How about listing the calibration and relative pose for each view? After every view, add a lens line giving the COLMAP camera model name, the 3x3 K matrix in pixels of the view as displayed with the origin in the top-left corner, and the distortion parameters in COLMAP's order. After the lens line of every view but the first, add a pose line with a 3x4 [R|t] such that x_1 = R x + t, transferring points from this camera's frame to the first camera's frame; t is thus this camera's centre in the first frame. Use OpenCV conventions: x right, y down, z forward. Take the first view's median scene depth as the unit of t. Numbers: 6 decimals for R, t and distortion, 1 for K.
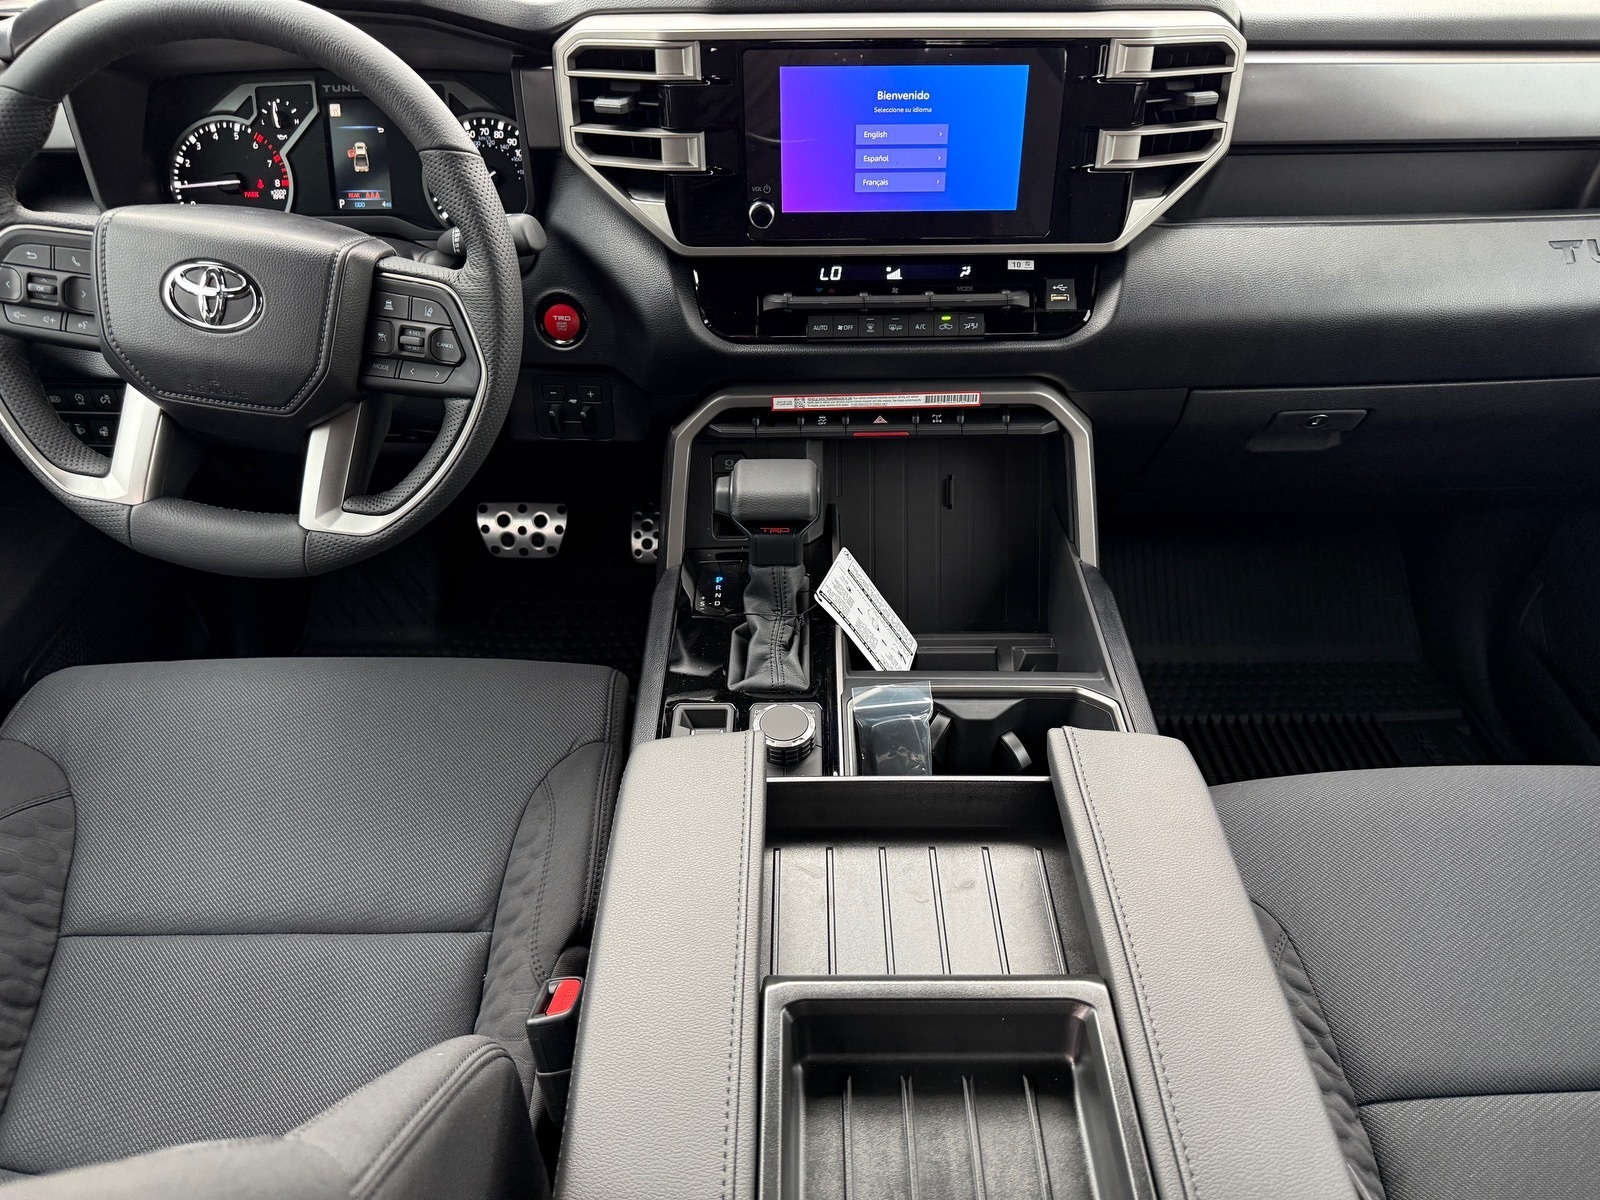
lens RADIAL K [[1117.9, 0, 797.5], [0, 1117.9, 608.9], [0, 0, 1]] dist [0.008189, -0.023946]
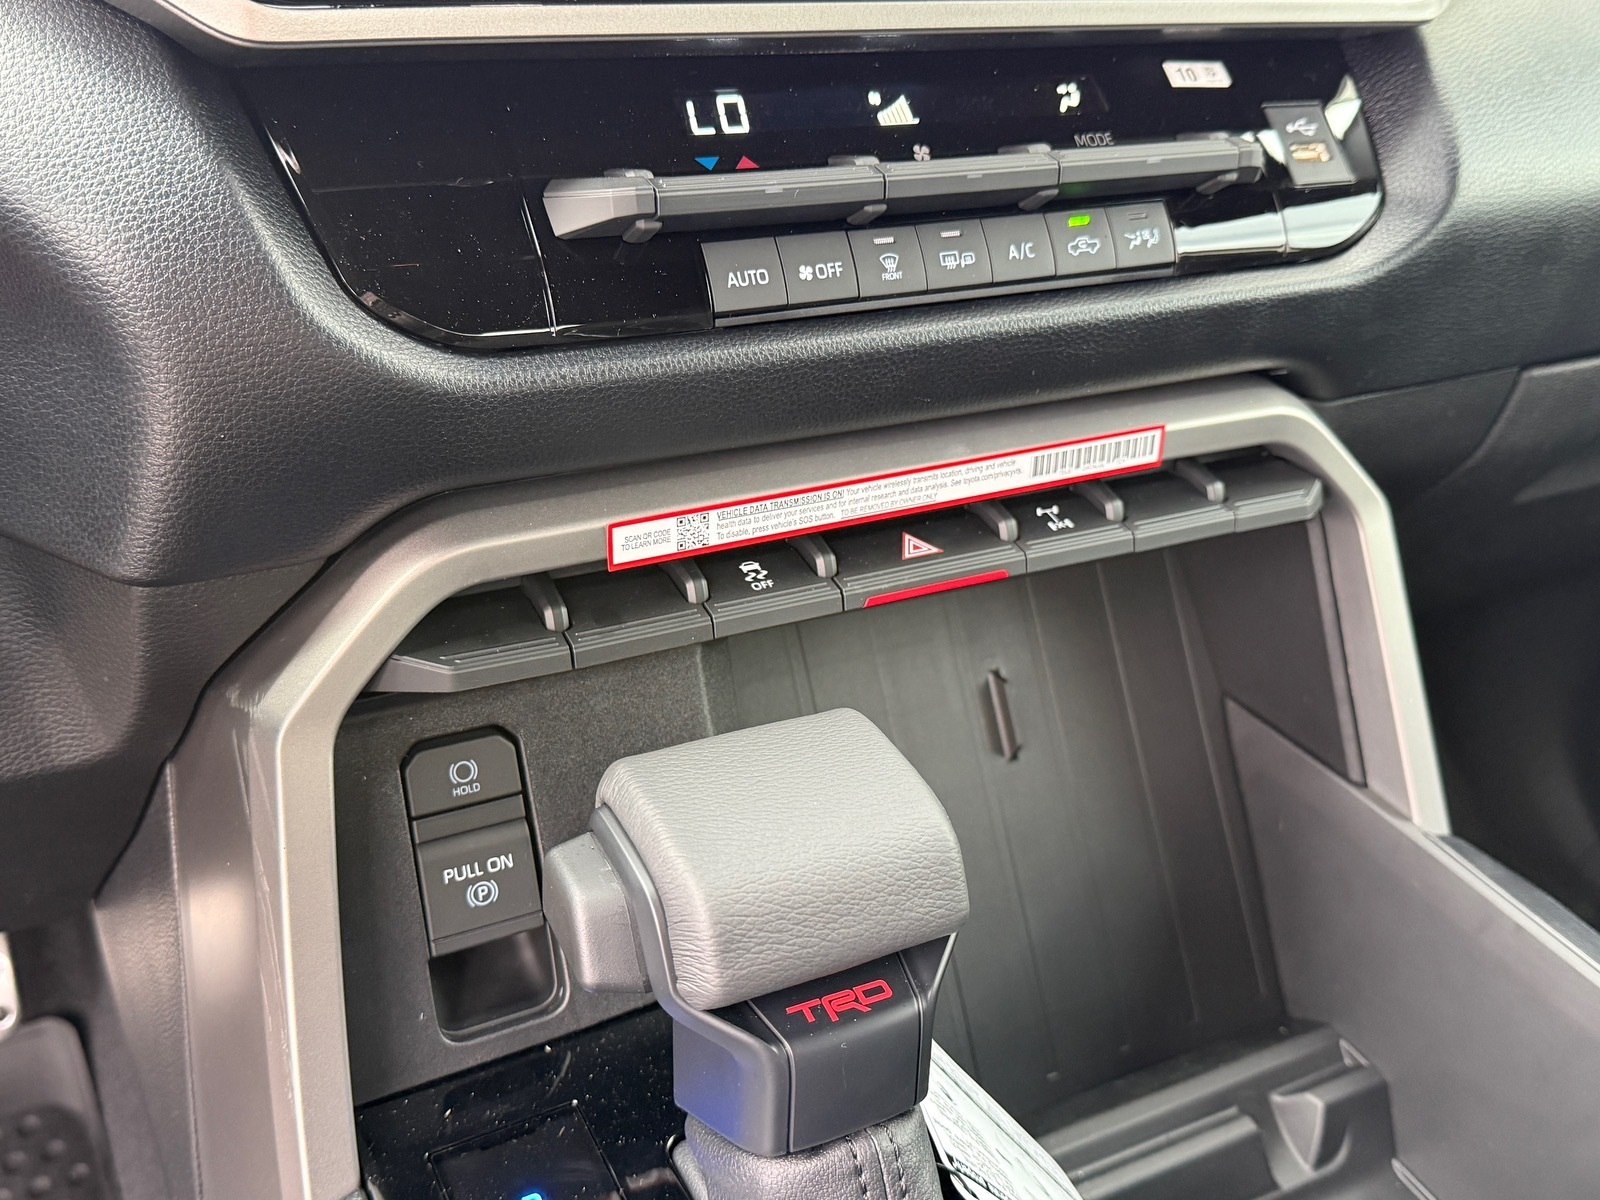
lens RADIAL K [[1566.8, 0, 791.9], [0, 1566.8, 588.2], [0, 0, 1]] dist [0.077392, 0.000000]
pose [[0.891170, -0.163194, 0.423300, -0.152427], [0.227229, 0.968149, -0.105136, -0.115021], [-0.392661, 0.189881, 0.899868, 0.589590]]
